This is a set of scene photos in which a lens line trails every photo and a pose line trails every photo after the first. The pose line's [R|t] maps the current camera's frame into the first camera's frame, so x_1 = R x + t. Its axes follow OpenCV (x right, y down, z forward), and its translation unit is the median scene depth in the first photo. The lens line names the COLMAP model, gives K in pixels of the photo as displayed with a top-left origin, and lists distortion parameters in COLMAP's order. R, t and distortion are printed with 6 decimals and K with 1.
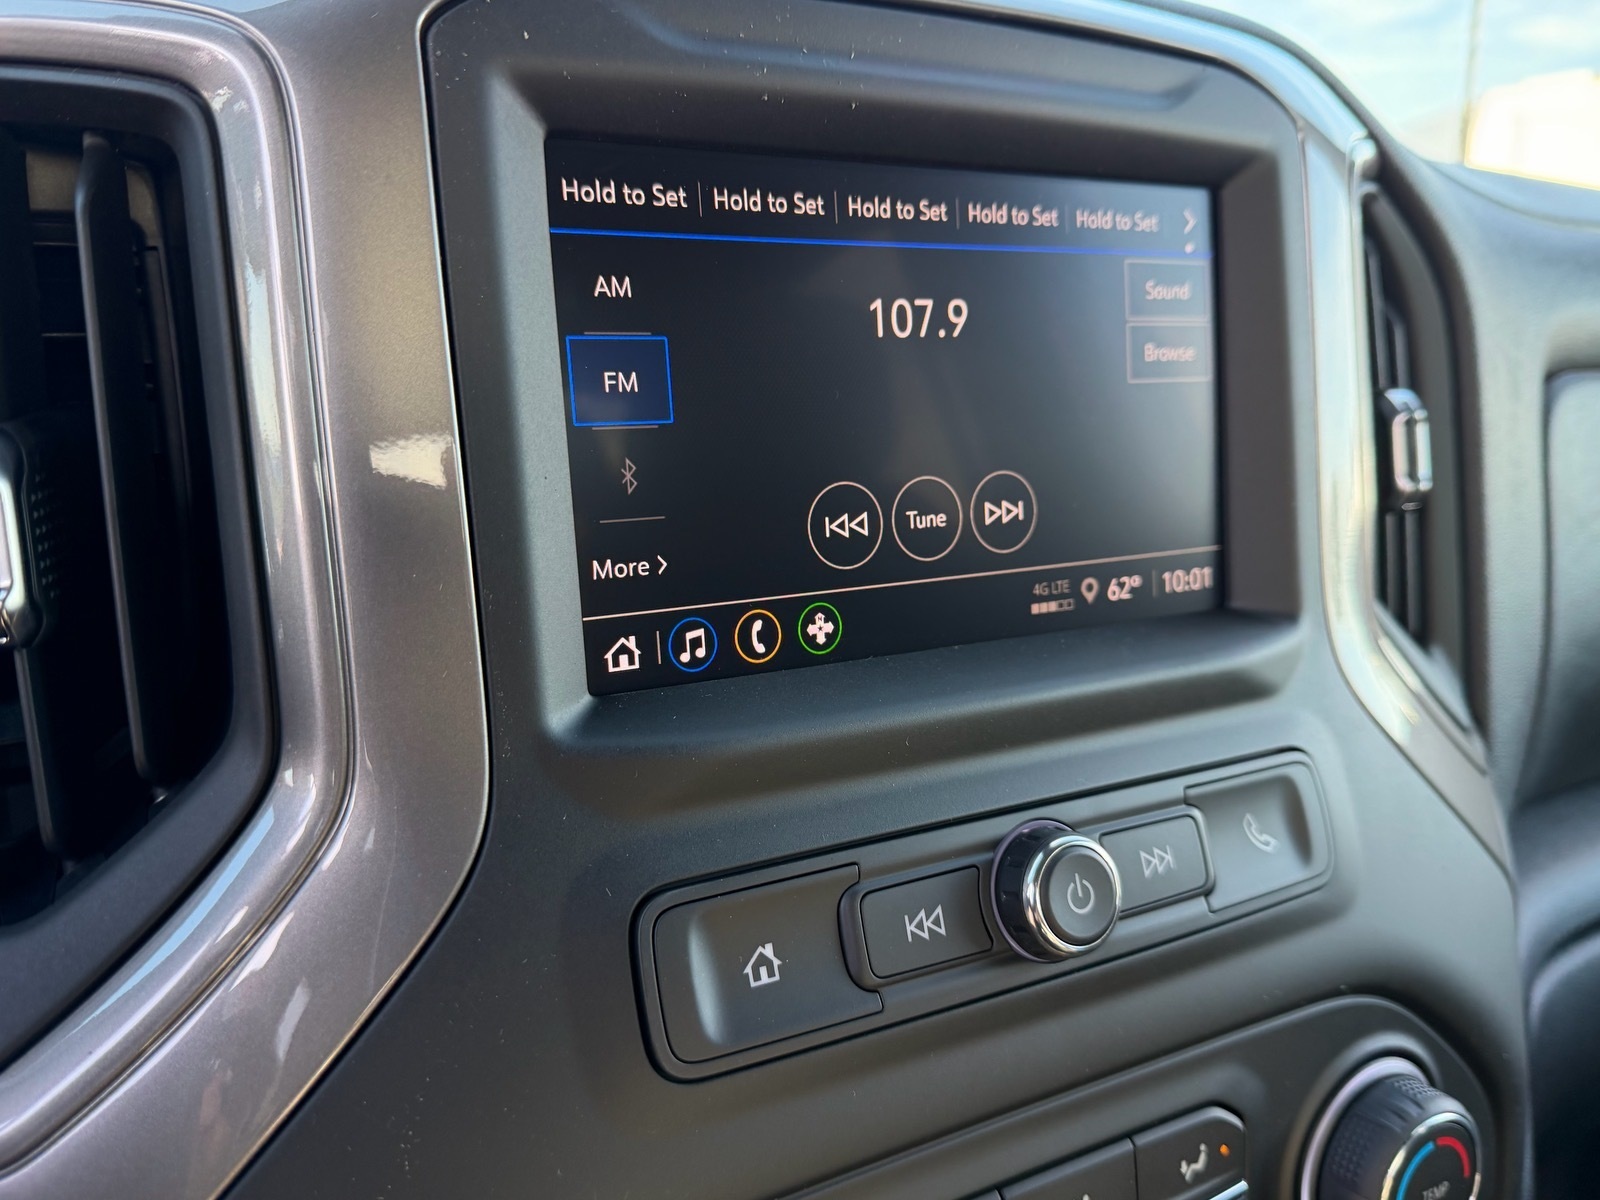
lens RADIAL K [[1265.5, 0, 797.3], [0, 1265.5, 614.1], [0, 0, 1]] dist [0.067768, -0.108713]
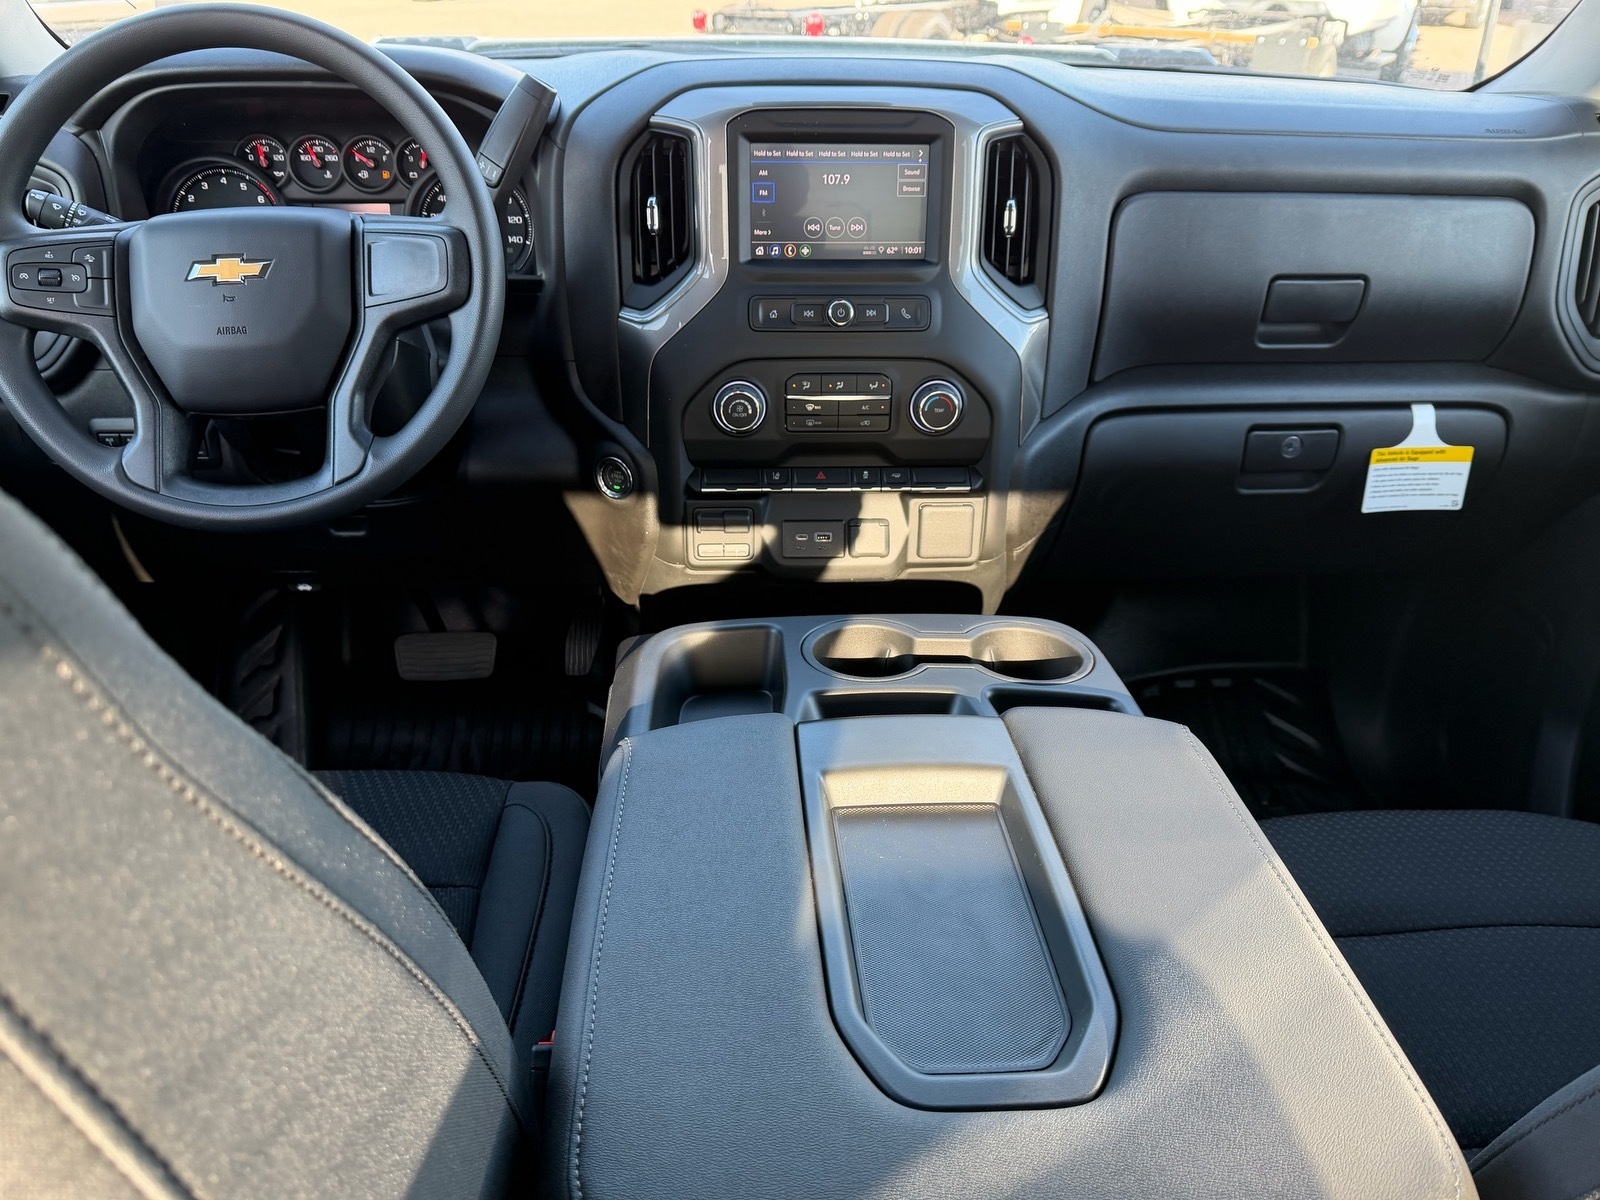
lens RADIAL K [[1265.5, 0, 794.1], [0, 1265.5, 633.0], [0, 0, 1]] dist [0.067768, -0.108713]
pose [[0.897738, 0.213868, -0.385133, 2.010454], [-0.106316, 0.953589, 0.281718, 0.038154], [0.427509, -0.211963, 0.878810, -3.292779]]
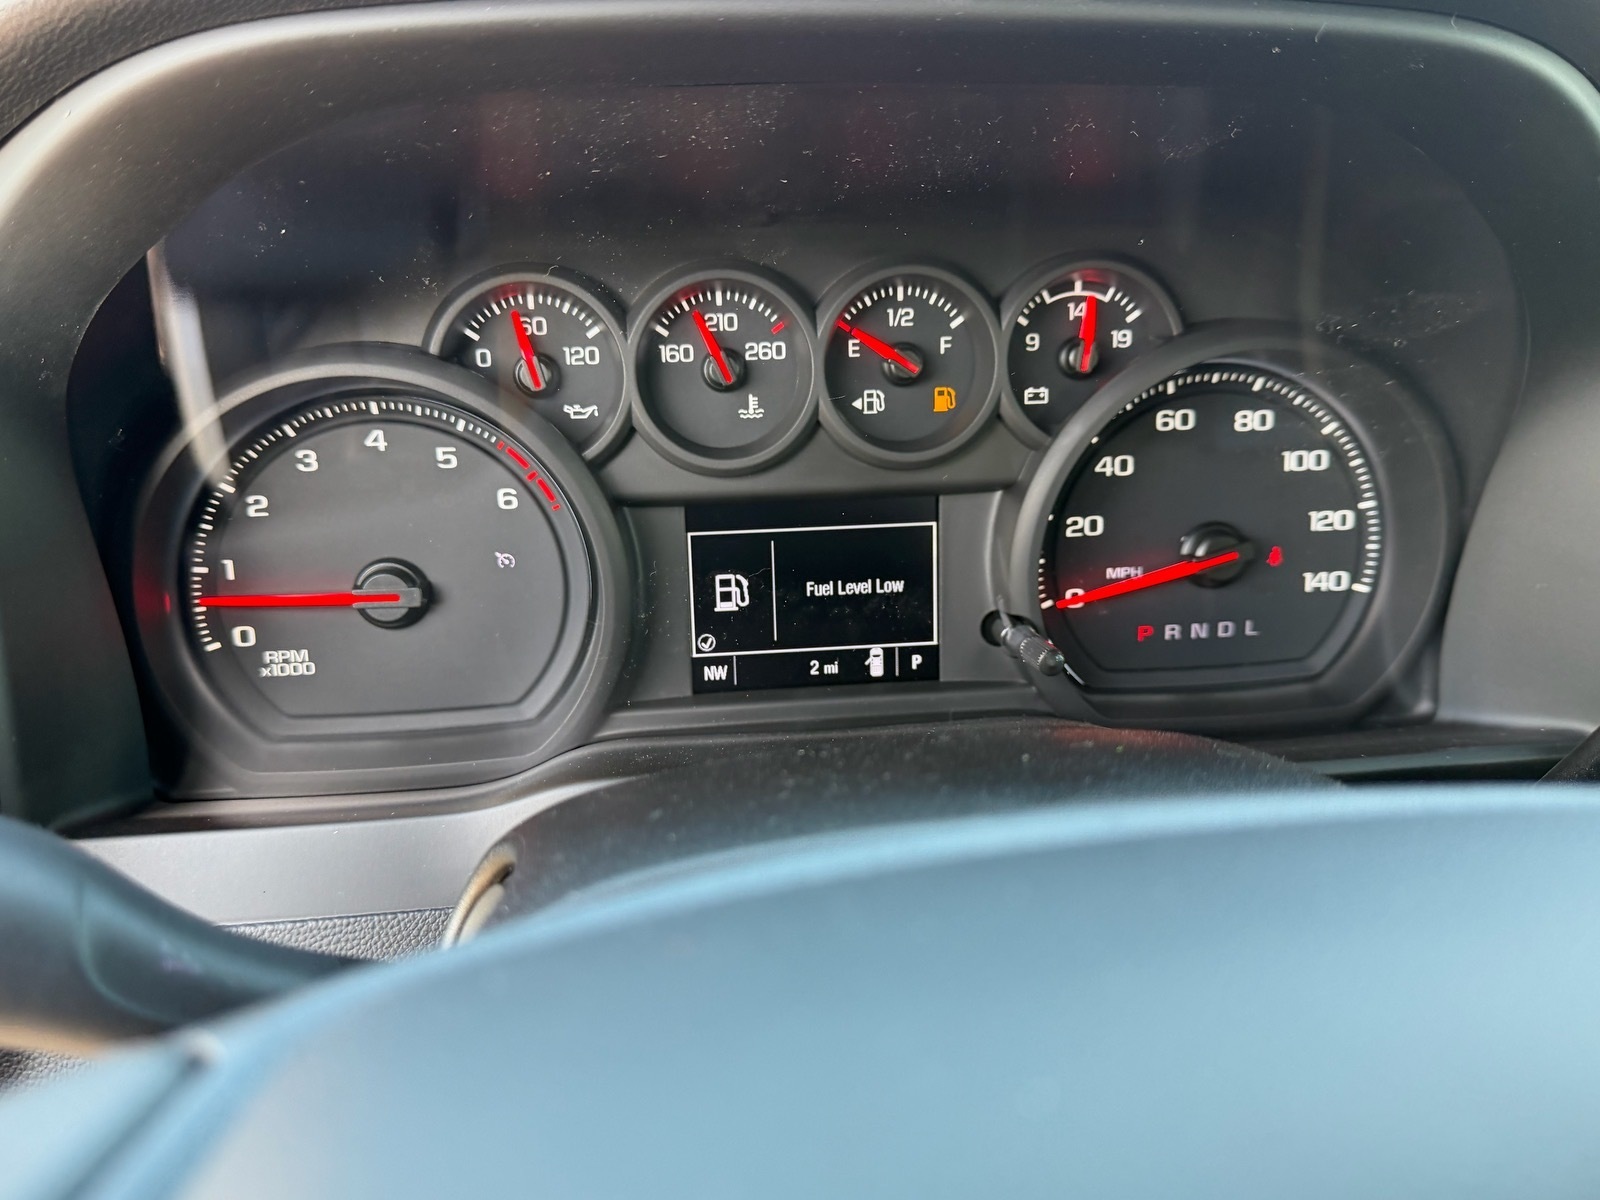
lens RADIAL K [[1265.5, 0, 773.8], [0, 1265.5, 650.9], [0, 0, 1]] dist [0.067768, -0.108713]
pose [[0.923536, 0.128101, -0.361486, -1.261272], [-0.066753, 0.981871, 0.177406, -0.051795], [0.377658, -0.139710, 0.915344, -0.704936]]
